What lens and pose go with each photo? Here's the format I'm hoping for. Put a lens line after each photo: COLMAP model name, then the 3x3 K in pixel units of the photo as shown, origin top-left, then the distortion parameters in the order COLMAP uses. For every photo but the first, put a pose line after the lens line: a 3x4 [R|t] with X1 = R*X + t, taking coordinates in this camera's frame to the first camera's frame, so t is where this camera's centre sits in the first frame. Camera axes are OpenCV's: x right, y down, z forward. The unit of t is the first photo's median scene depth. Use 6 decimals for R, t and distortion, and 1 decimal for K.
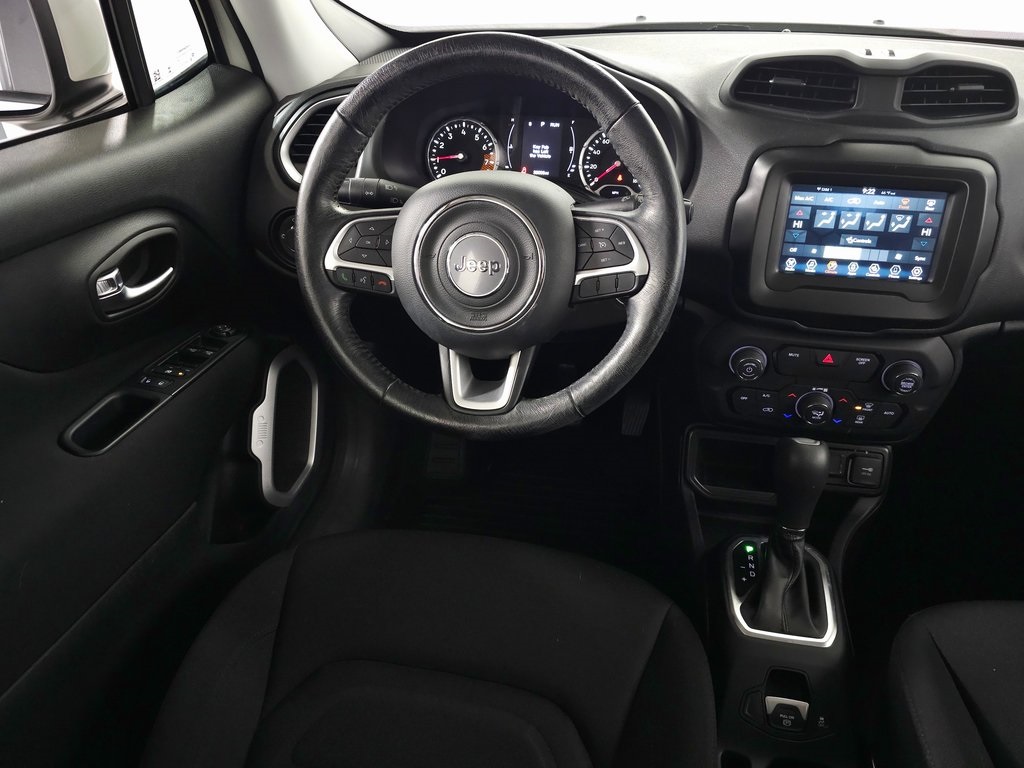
lens RADIAL K [[685.6, 0, 516.9], [0, 685.6, 390.0], [0, 0, 1]] dist [0.055778, -0.063747]
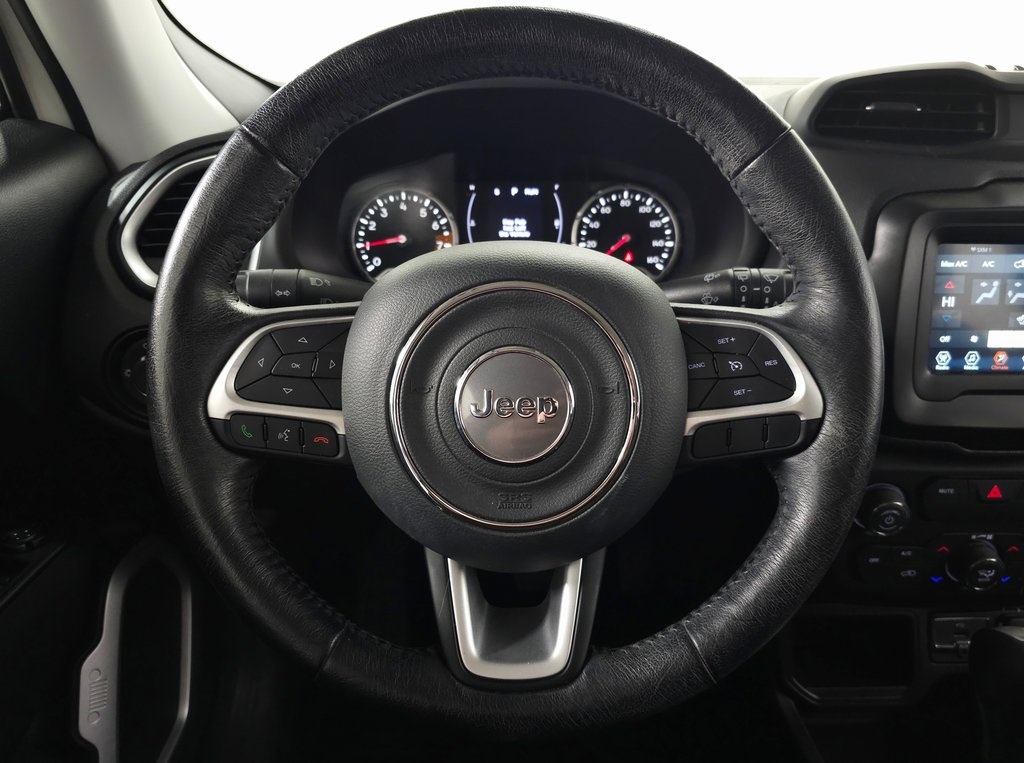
lens RADIAL K [[707.3, 0, 516.4], [0, 707.3, 379.0], [0, 0, 1]] dist [0.047578, -0.067196]
pose [[0.983009, -0.076487, 0.166861, -0.117505], [0.102411, 0.982943, -0.152756, -0.094718], [-0.152331, 0.167249, 0.974076, 0.369957]]
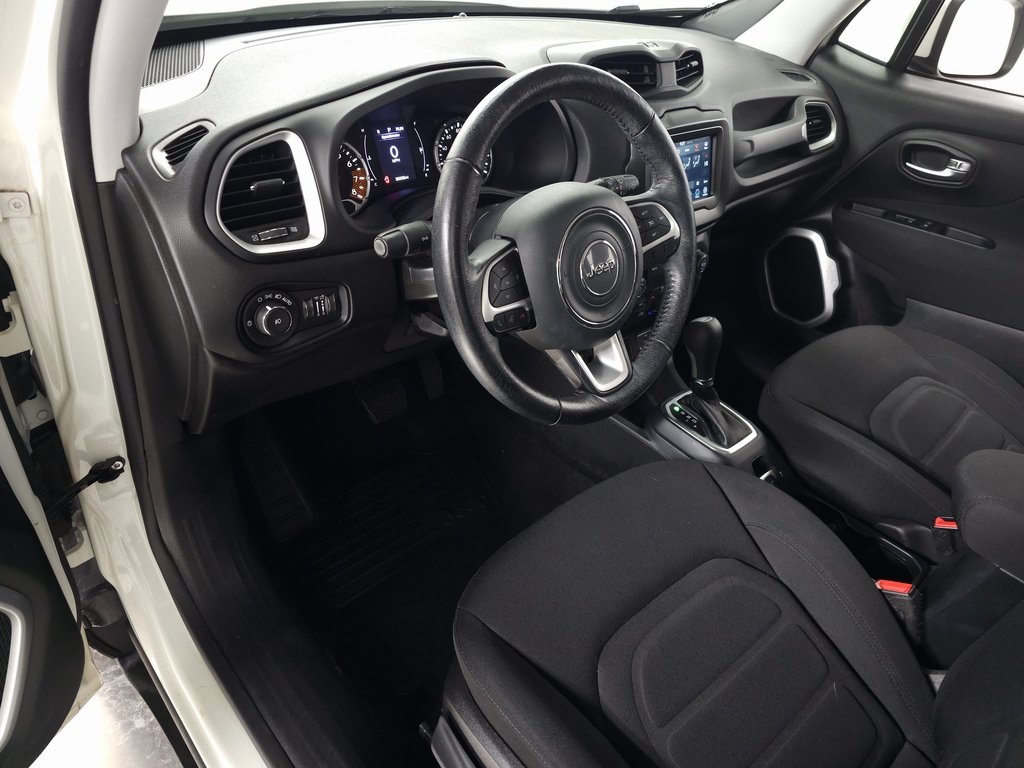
lens RADIAL K [[685.6, 0, 516.9], [0, 685.6, 390.0], [0, 0, 1]] dist [0.055778, -0.063747]
pose [[0.605886, -0.417528, 0.677180, -0.807804], [0.359711, 0.903005, 0.234925, -0.254960], [-0.709584, 0.101251, 0.697308, 0.254650]]
